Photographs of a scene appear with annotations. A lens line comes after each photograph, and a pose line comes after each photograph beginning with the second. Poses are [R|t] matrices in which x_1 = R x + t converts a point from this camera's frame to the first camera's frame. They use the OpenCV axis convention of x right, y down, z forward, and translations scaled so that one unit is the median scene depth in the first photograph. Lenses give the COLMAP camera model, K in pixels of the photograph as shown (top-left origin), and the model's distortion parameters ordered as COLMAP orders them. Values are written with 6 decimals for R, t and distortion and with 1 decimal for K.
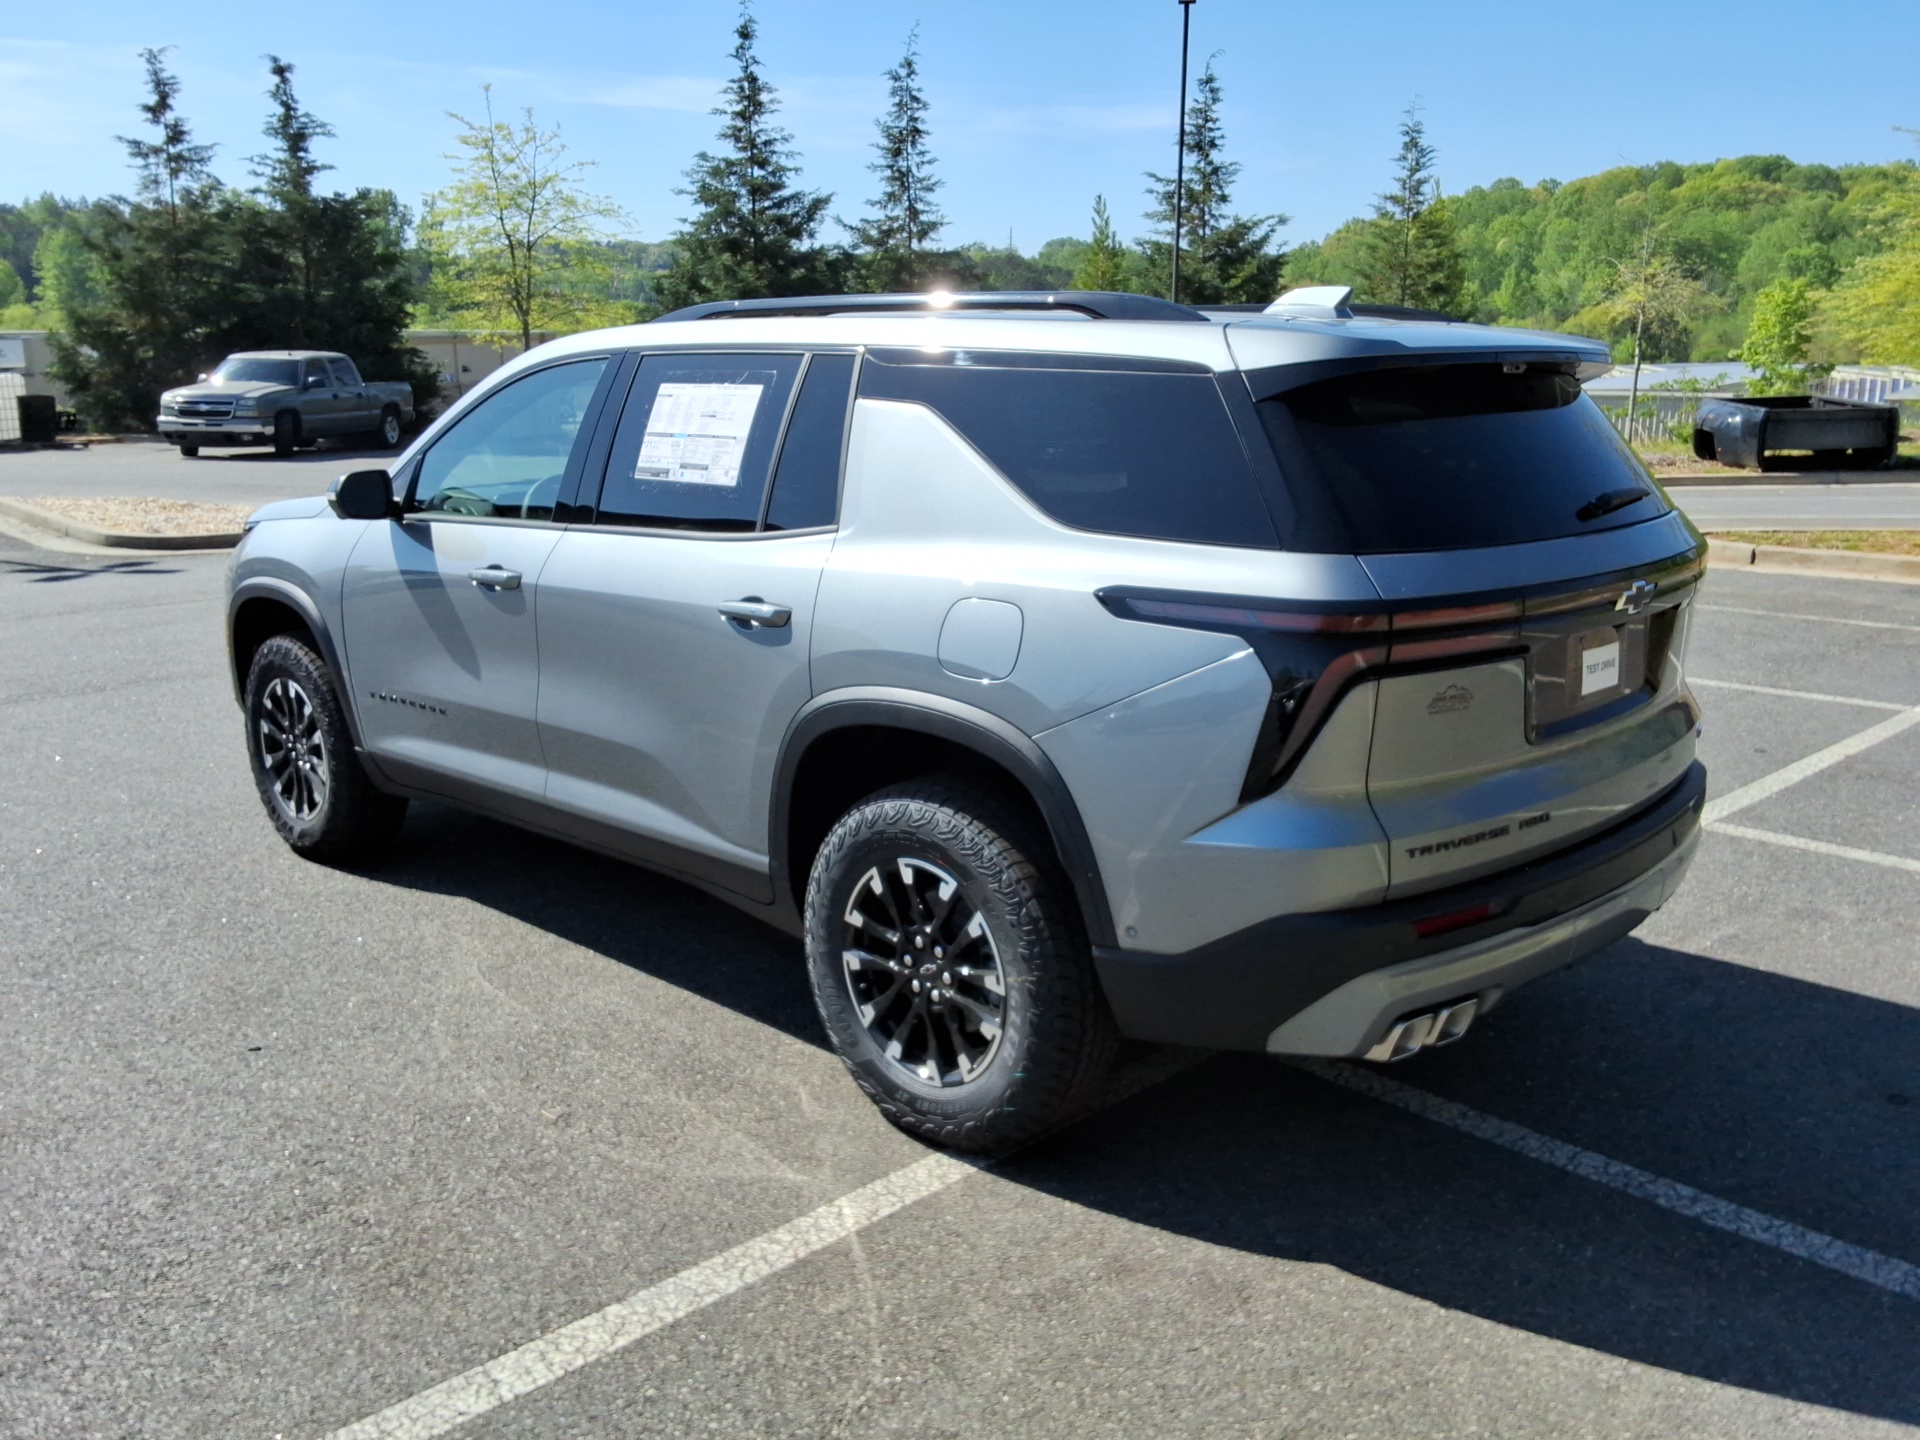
lens RADIAL K [[1561.9, 0, 980.1], [0, 1561.9, 702.9], [0, 0, 1]] dist [0.104852, -0.165763]
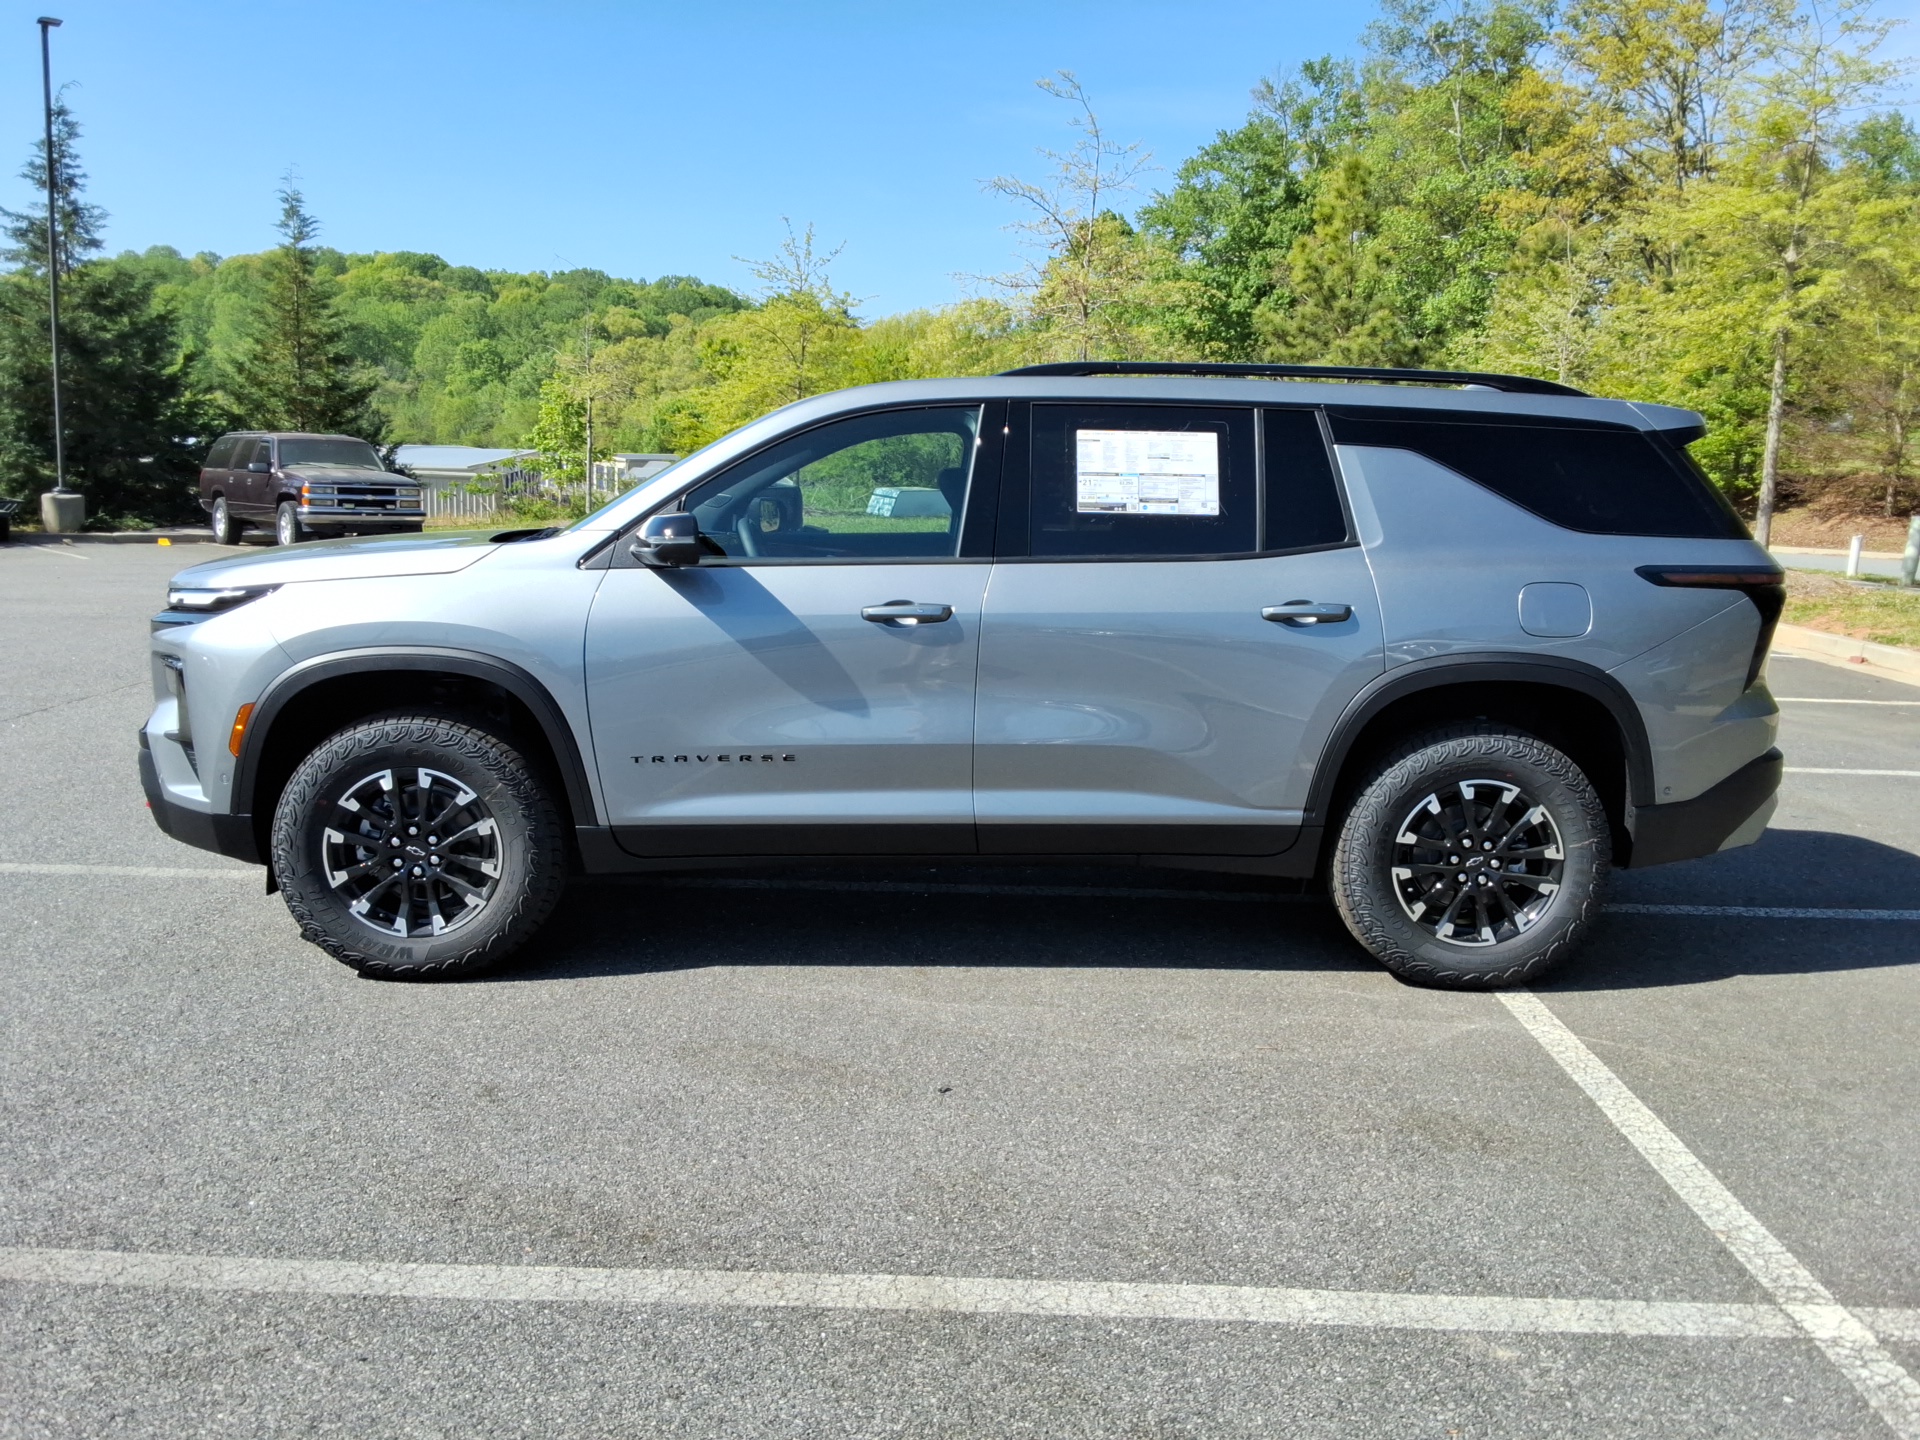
lens RADIAL K [[1561.9, 0, 980.9], [0, 1561.9, 689.7], [0, 0, 1]] dist [0.104852, -0.165763]
pose [[0.703478, -0.081972, 0.705974, -0.155323], [0.121683, 0.992551, -0.006005, -0.002637], [-0.700223, 0.090130, 0.708212, 0.038224]]
